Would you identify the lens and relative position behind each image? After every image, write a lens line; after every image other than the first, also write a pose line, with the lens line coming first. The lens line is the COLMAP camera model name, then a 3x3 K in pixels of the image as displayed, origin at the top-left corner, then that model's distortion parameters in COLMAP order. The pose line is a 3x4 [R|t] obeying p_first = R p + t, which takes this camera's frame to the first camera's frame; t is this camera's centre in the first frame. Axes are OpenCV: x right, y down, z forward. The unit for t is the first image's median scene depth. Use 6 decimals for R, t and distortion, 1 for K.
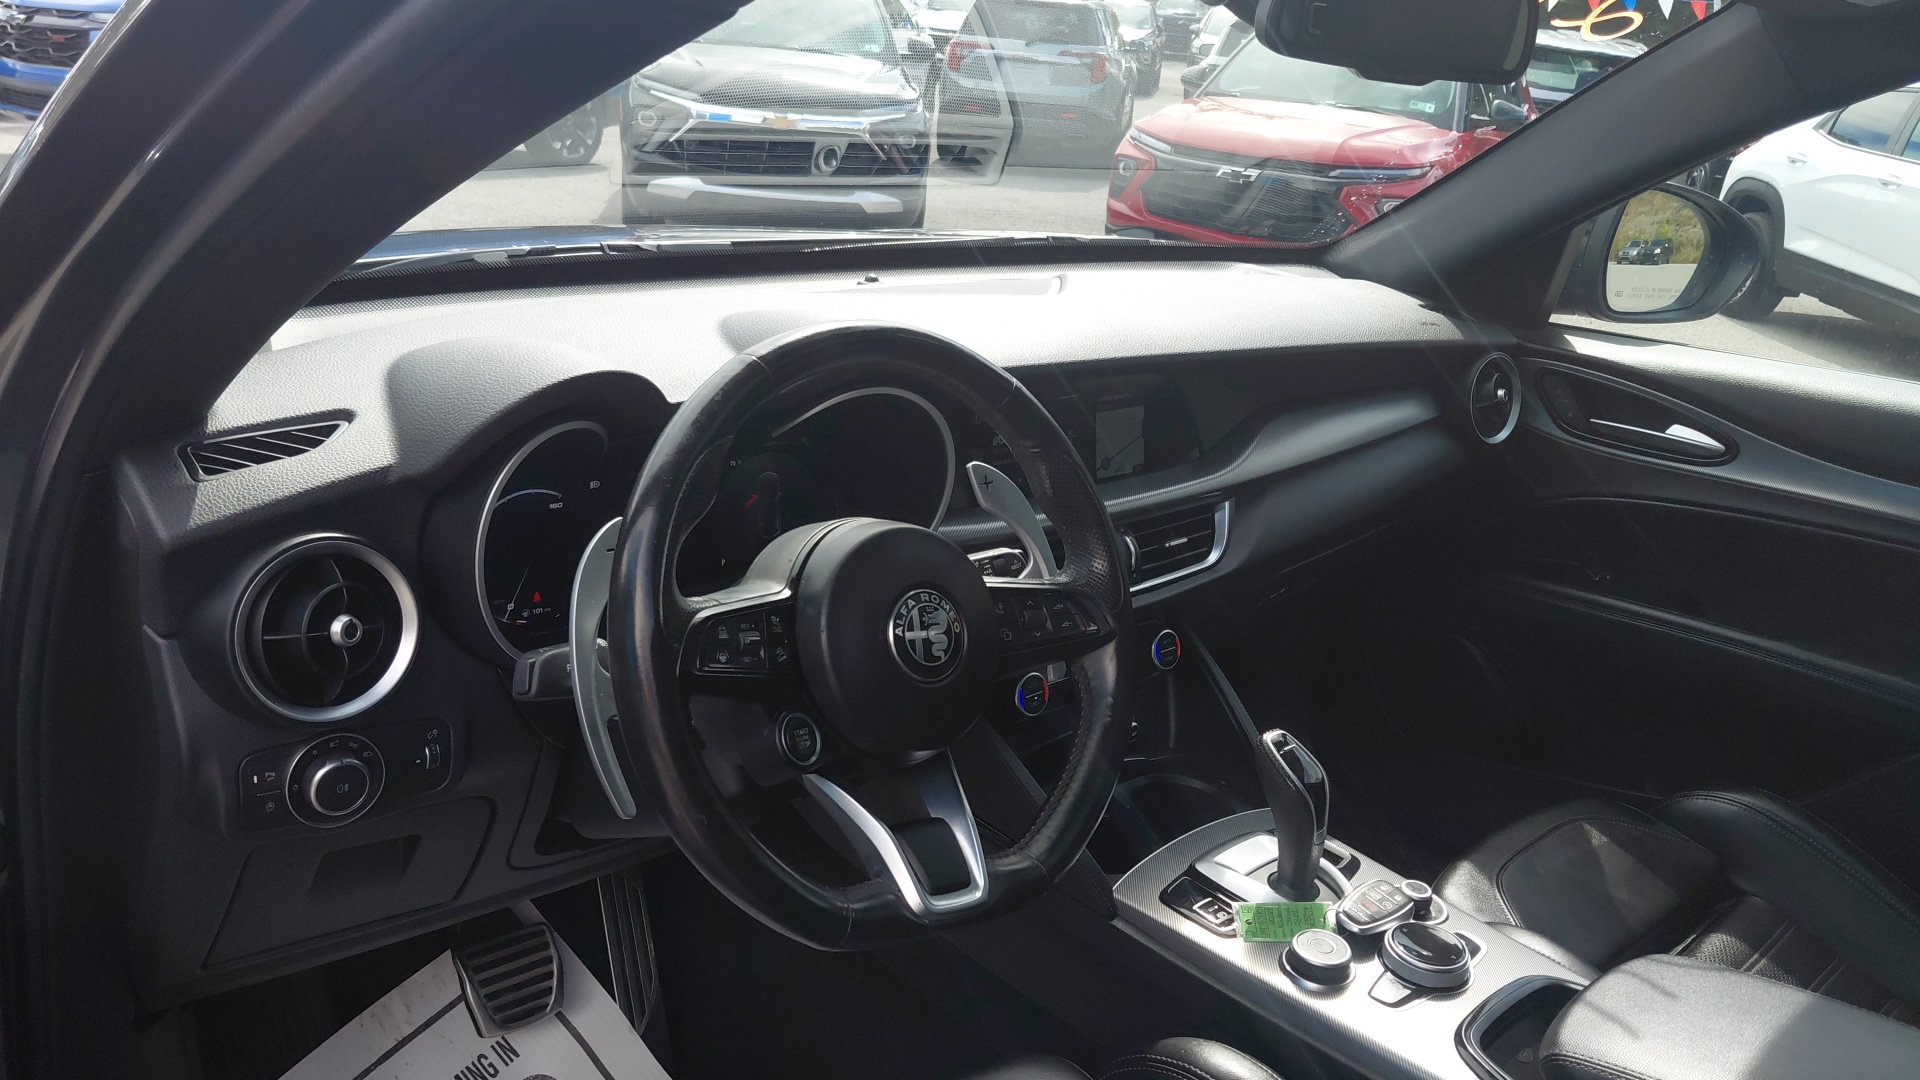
lens RADIAL K [[1384.5, 0, 965.3], [0, 1384.5, 531.7], [0, 0, 1]] dist [0.087445, -0.163173]
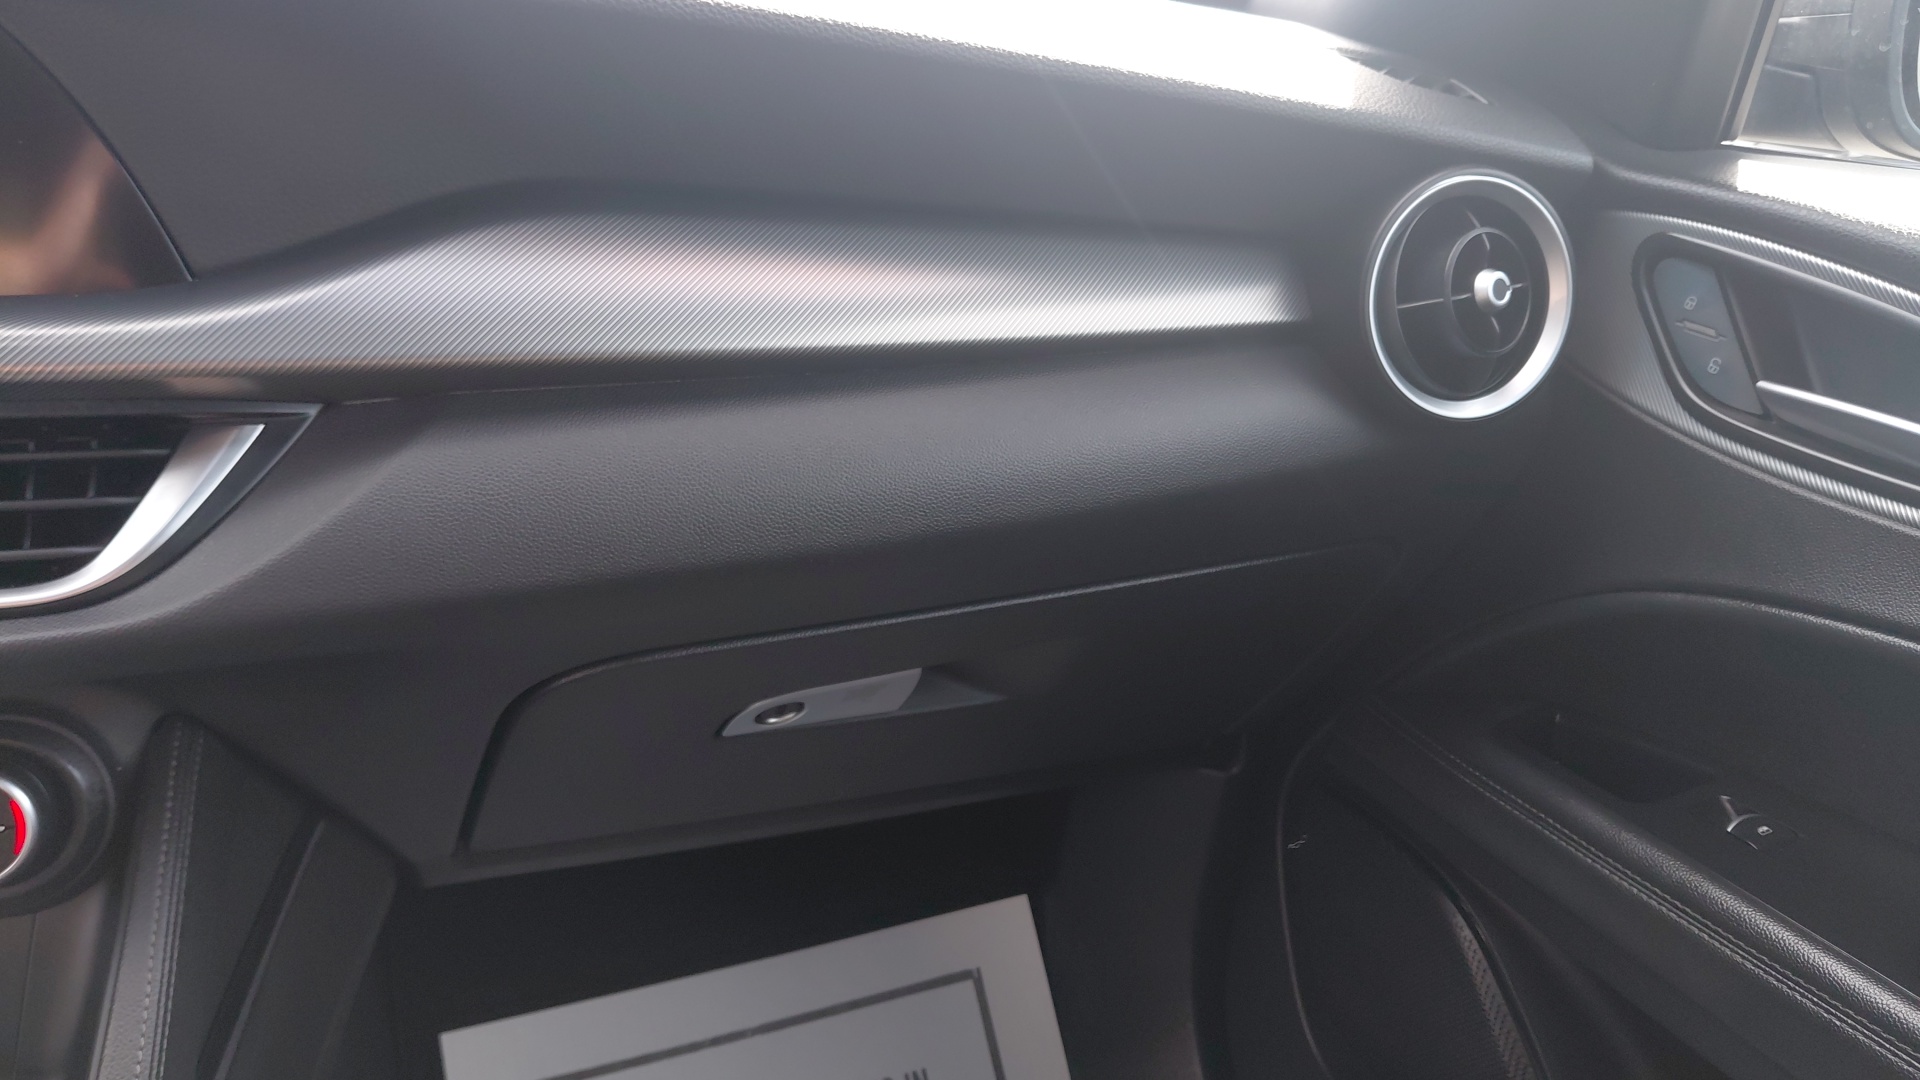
lens RADIAL K [[1412.2, 0, 968.3], [0, 1412.2, 529.5], [0, 0, 1]] dist [0.083416, -0.218885]
pose [[0.934599, 0.143764, -0.325356, 0.758299], [-0.143295, 0.989350, 0.025542, -0.050491], [0.325563, 0.022750, 0.945246, 1.206973]]
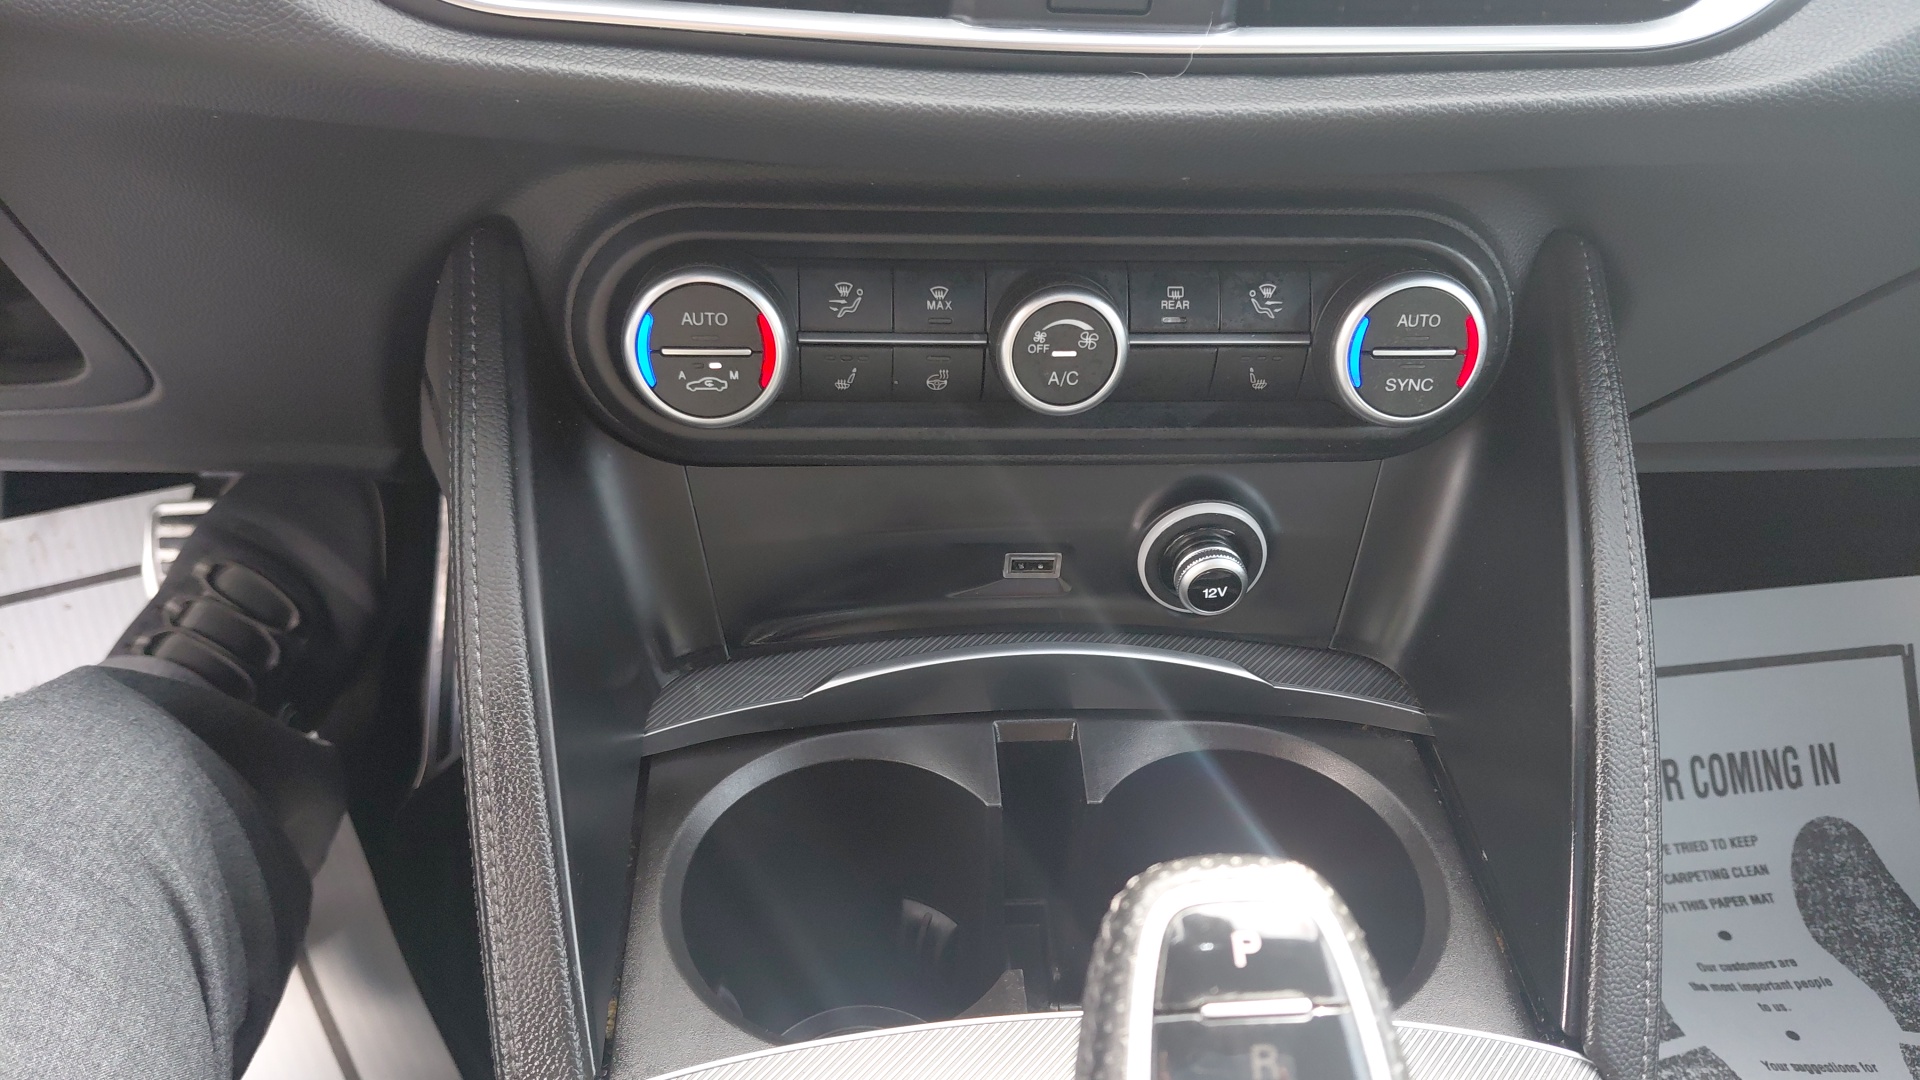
lens RADIAL K [[1412.2, 0, 968.3], [0, 1412.2, 529.5], [0, 0, 1]] dist [0.083416, -0.218885]
pose [[0.790213, 0.336016, -0.512500, 0.373169], [-0.185132, 0.928098, 0.323048, 0.068602], [0.584199, -0.160397, 0.795603, 1.154904]]
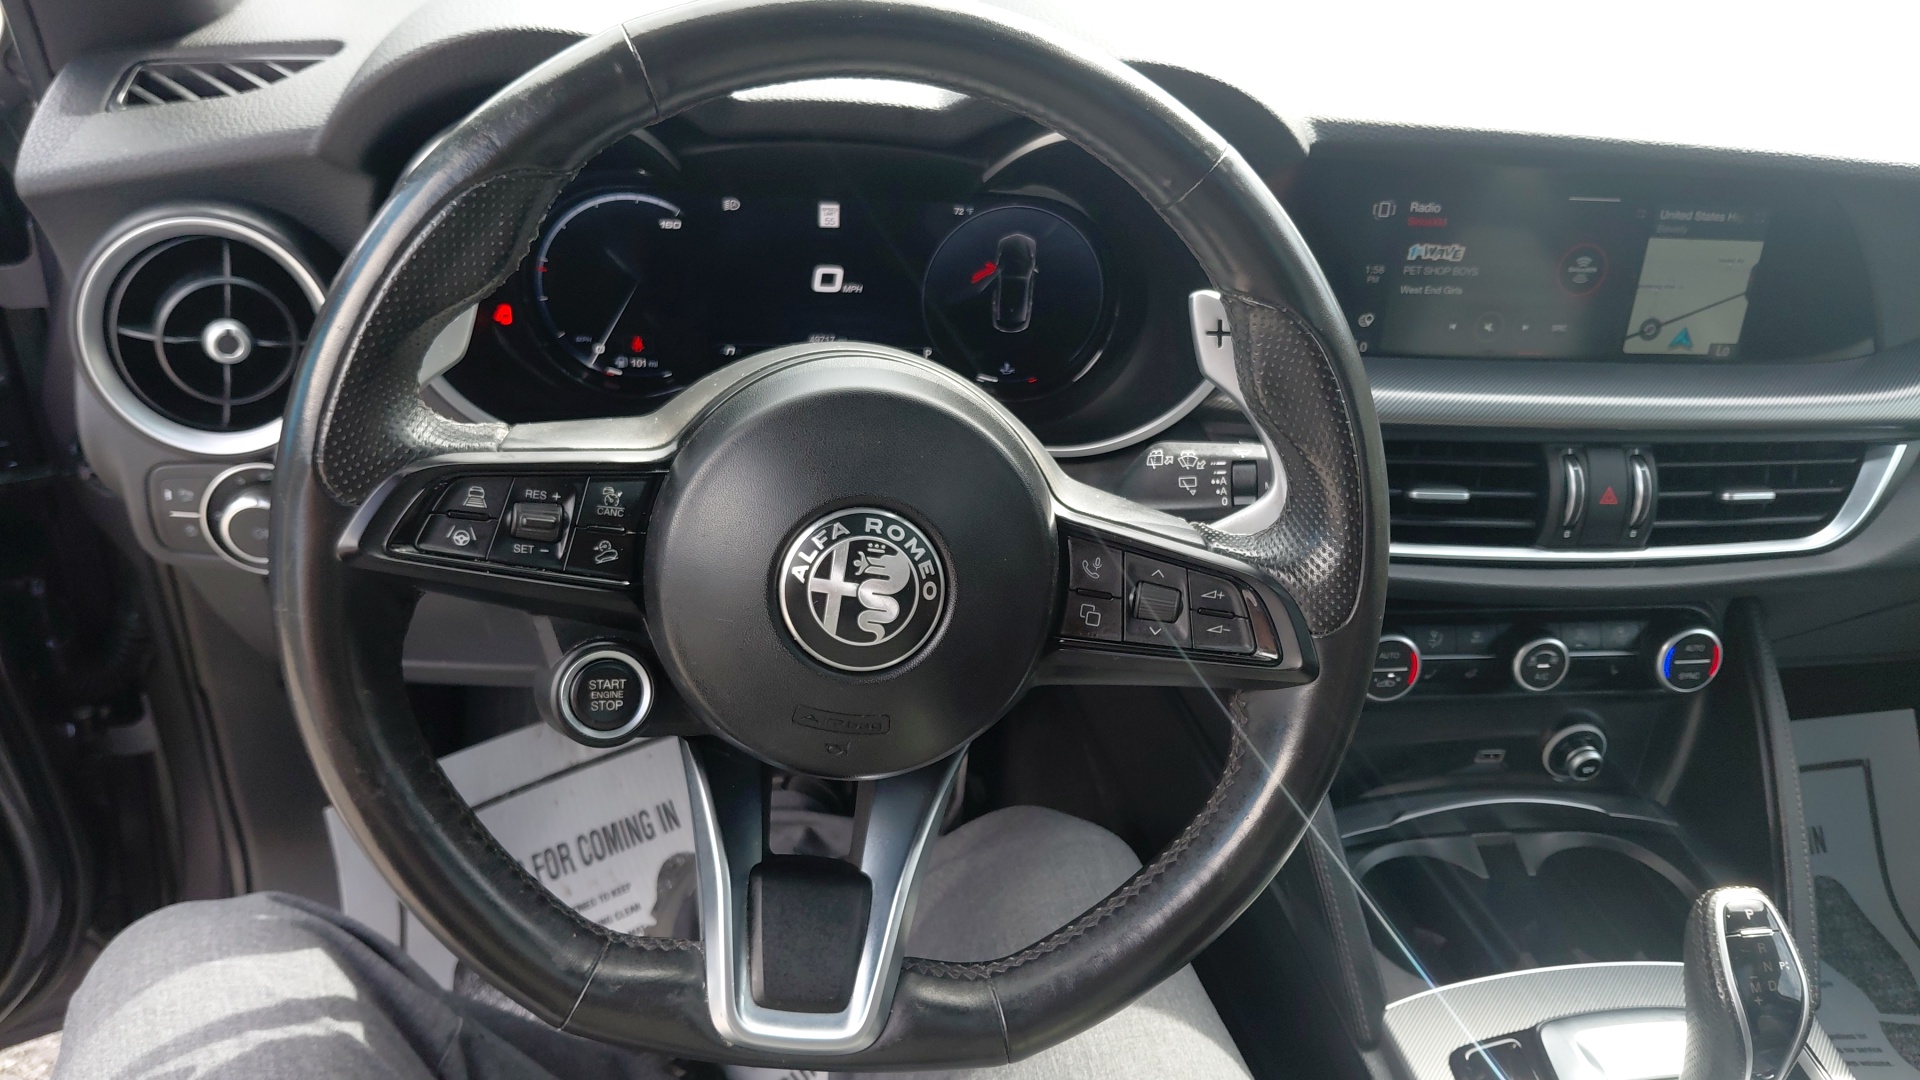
lens RADIAL K [[1394.7, 0, 977.5], [0, 1394.7, 541.3], [0, 0, 1]] dist [0.102907, -0.230118]
pose [[0.823024, 0.303294, -0.480254, 0.272659], [-0.194308, 0.944832, 0.263698, -0.101219], [0.533737, -0.123713, 0.836552, 0.545005]]
